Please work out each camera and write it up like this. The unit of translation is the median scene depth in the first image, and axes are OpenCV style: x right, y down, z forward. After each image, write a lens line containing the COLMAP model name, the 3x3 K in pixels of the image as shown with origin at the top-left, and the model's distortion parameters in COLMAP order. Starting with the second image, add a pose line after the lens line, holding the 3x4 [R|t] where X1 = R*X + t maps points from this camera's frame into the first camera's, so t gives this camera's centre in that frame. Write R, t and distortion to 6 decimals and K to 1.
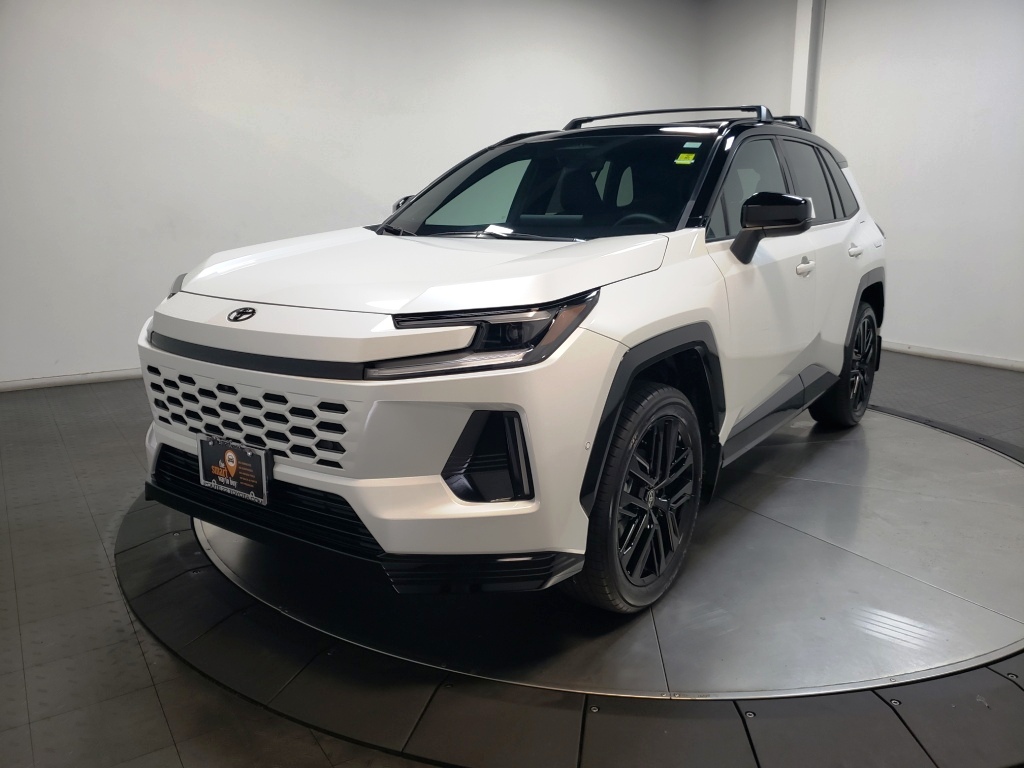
lens RADIAL K [[831.0, 0, 514.2], [0, 831.0, 381.3], [0, 0, 1]] dist [0.004686, 0.024223]
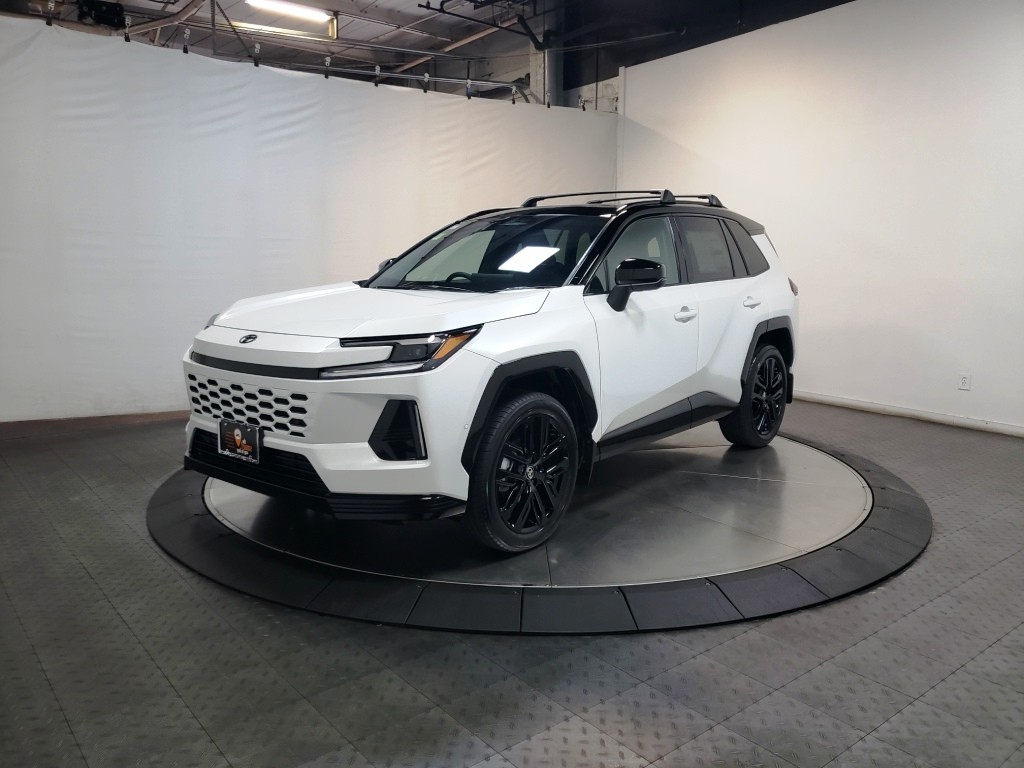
lens RADIAL K [[831.0, 0, 514.5], [0, 831.0, 383.8], [0, 0, 1]] dist [0.004686, 0.024223]
pose [[0.997707, 0.013459, -0.066329, 0.251470], [-0.017452, 0.998046, -0.059991, 0.081267], [0.065392, 0.061011, 0.995993, -0.462190]]
